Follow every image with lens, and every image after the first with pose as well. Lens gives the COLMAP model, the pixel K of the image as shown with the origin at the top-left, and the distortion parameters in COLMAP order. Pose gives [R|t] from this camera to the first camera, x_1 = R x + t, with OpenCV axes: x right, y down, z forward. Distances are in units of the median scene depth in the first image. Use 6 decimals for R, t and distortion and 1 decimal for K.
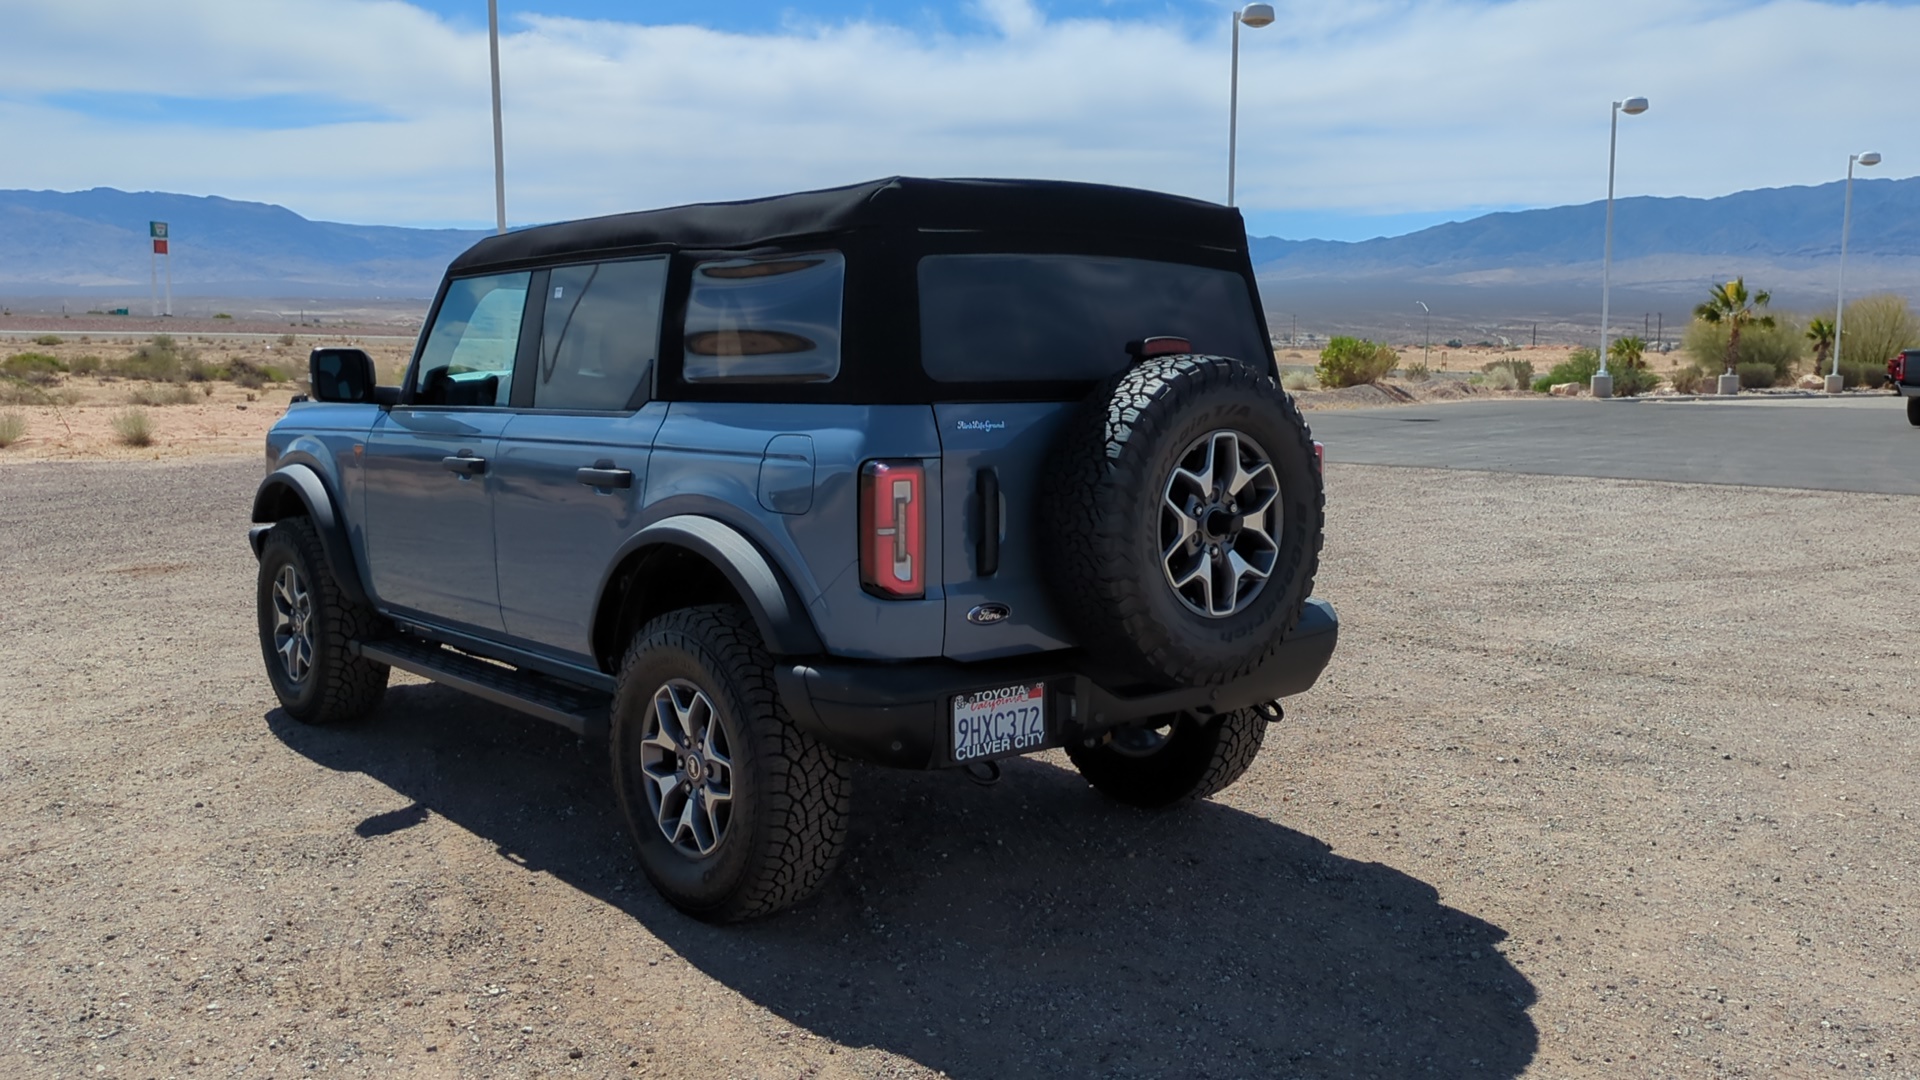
lens RADIAL K [[1655.4, 0, 1003.1], [0, 1655.4, 509.4], [0, 0, 1]] dist [0.101225, -0.138542]
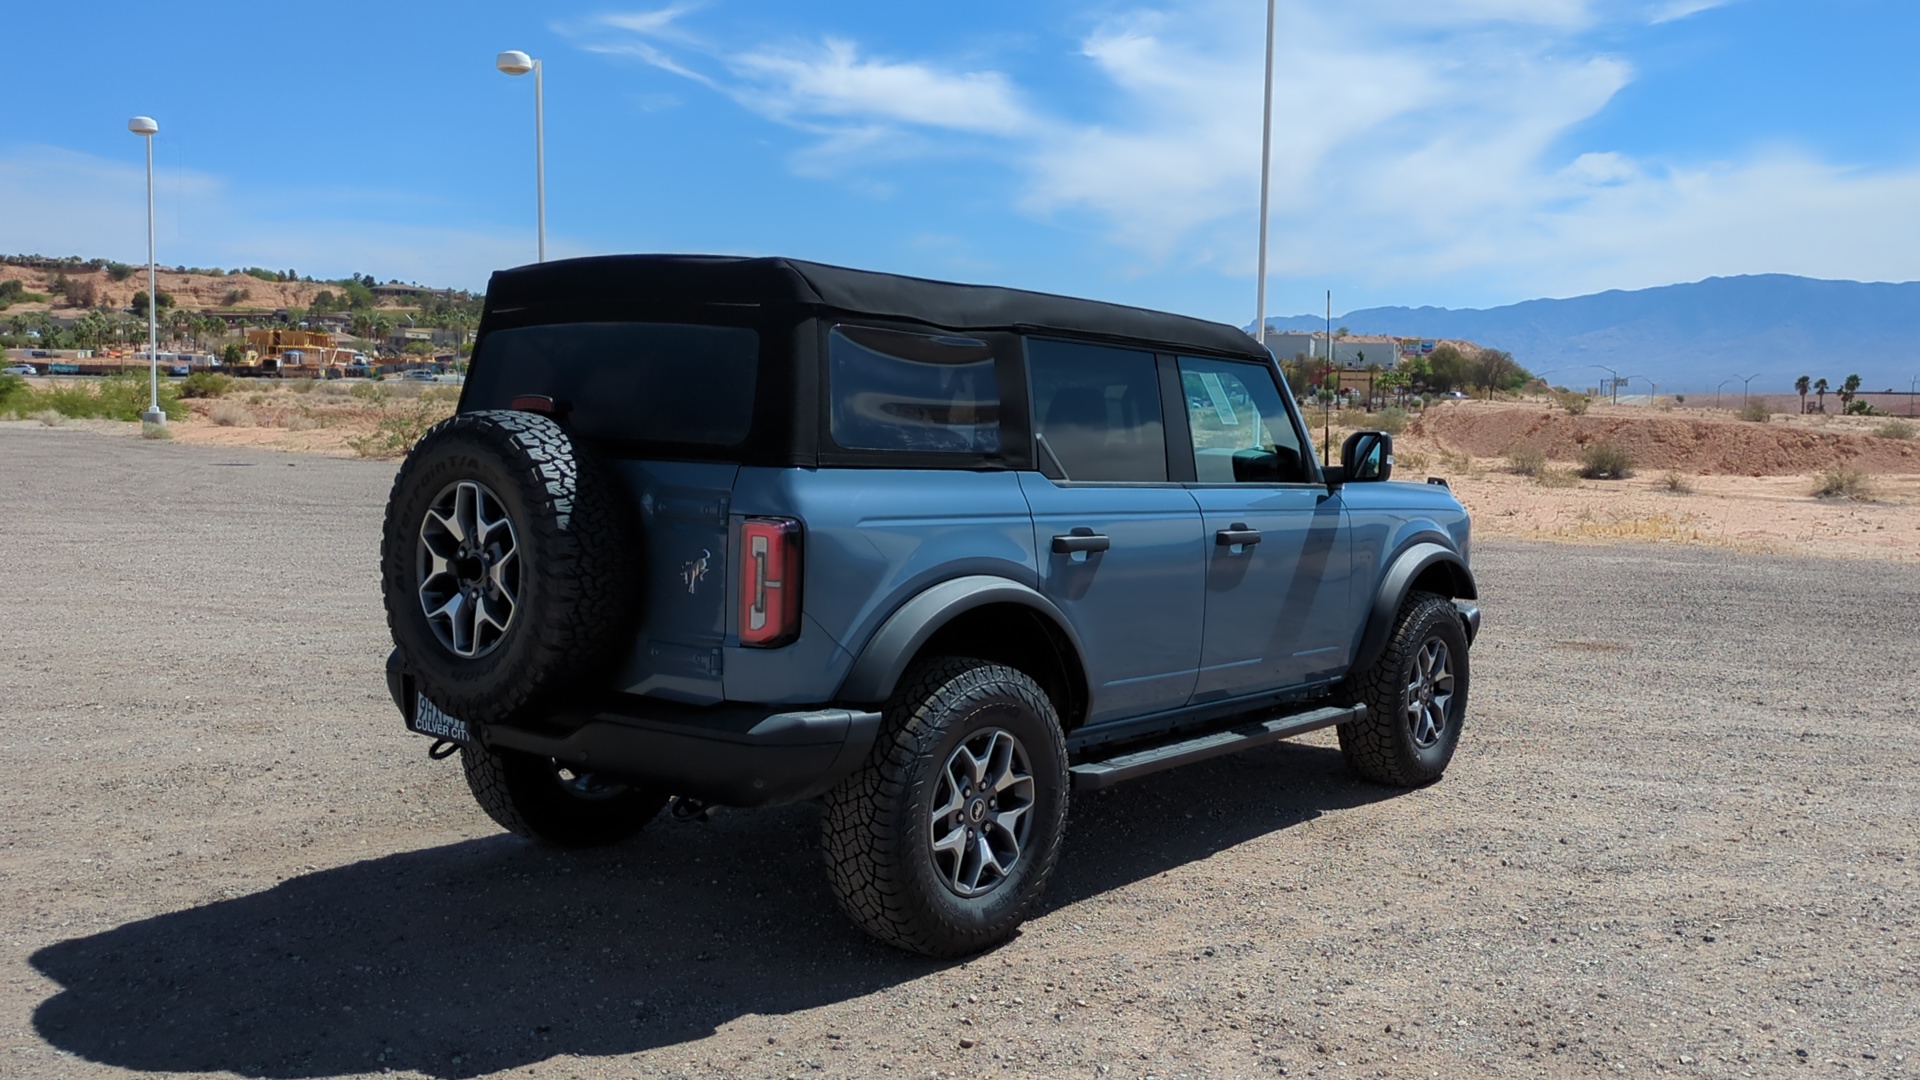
lens RADIAL K [[1655.4, 0, 1023.1], [0, 1655.4, 534.9], [0, 0, 1]] dist [0.101225, -0.138542]
pose [[0.178143, 0.070153, -0.981501, 1.243467], [-0.121097, 0.991436, 0.048884, -0.108394], [0.976525, 0.110149, 0.185112, 1.150633]]
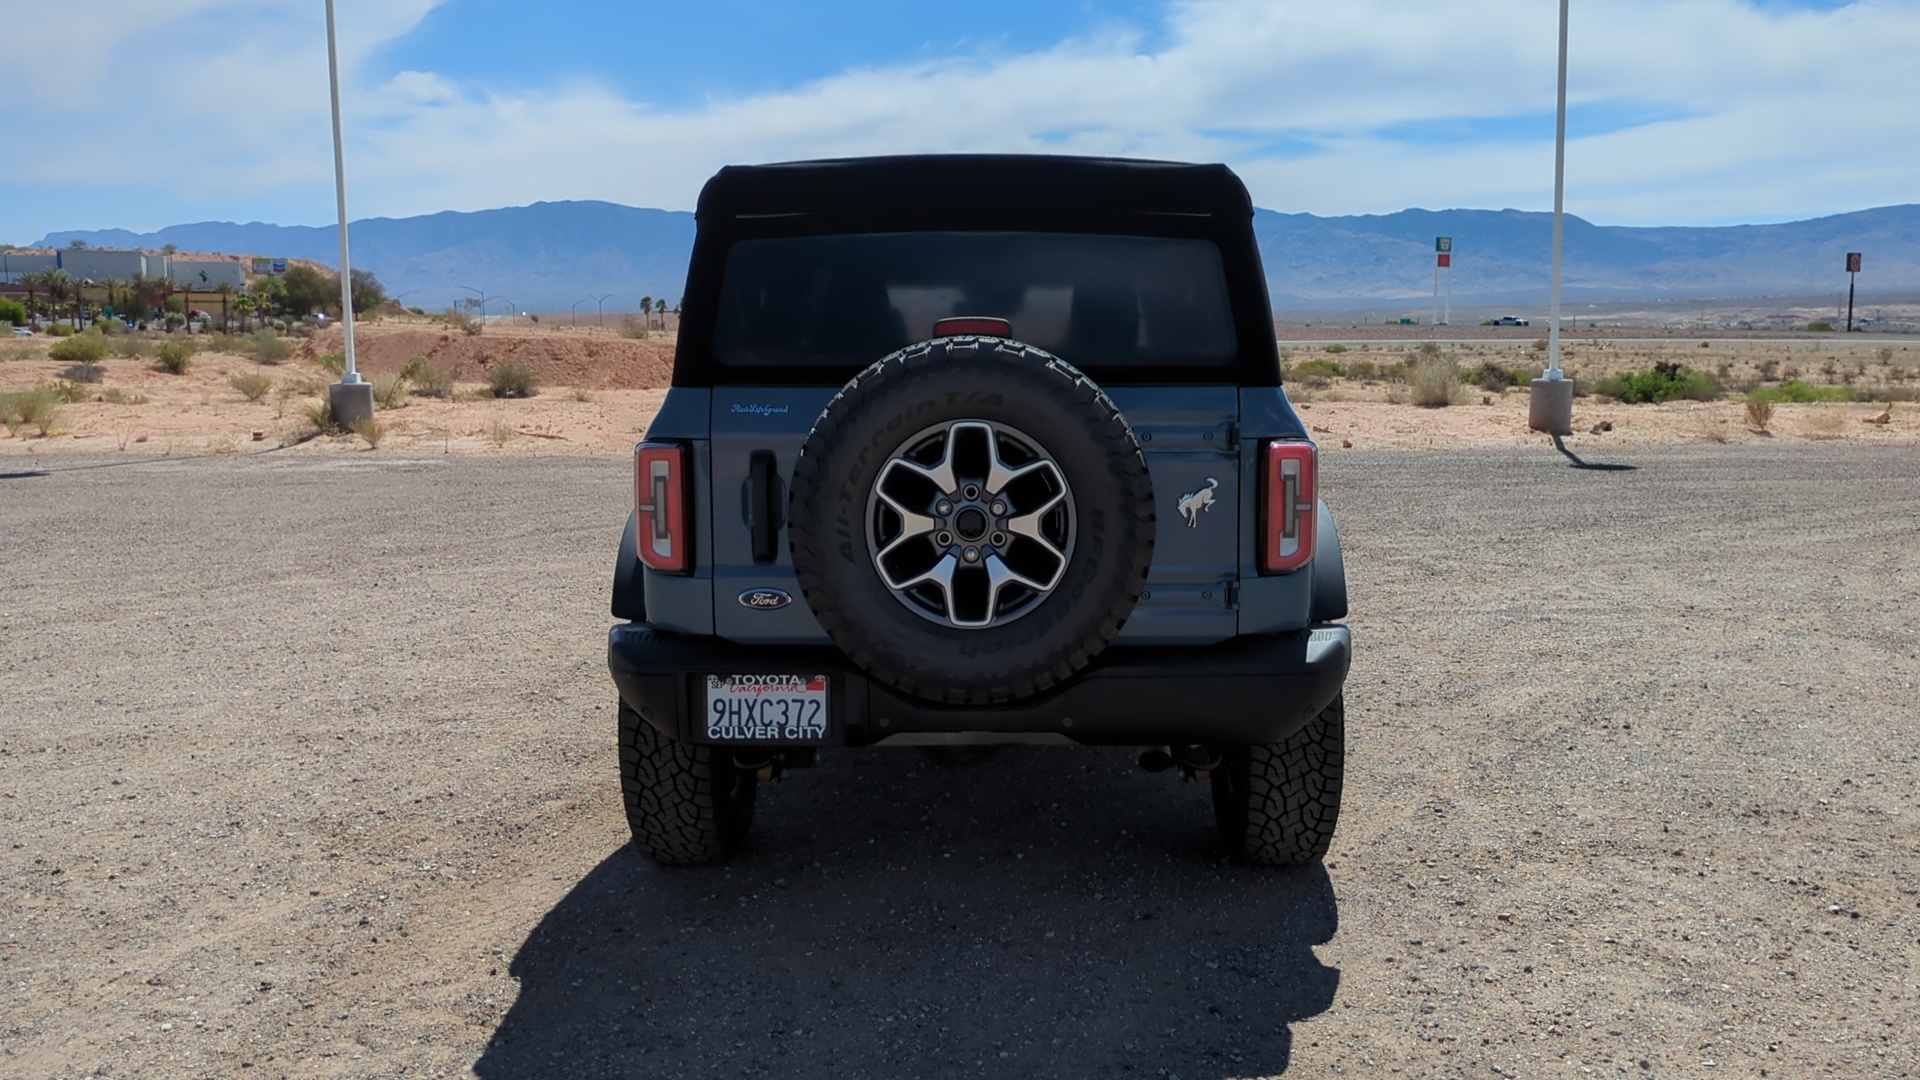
lens RADIAL K [[1655.4, 0, 947.4], [0, 1655.4, 522.6], [0, 0, 1]] dist [0.101225, -0.138542]
pose [[0.740130, 0.061107, -0.669681, 0.725959], [-0.057282, 0.997972, 0.027755, -0.016506], [0.670019, 0.017818, 0.742130, 0.327161]]
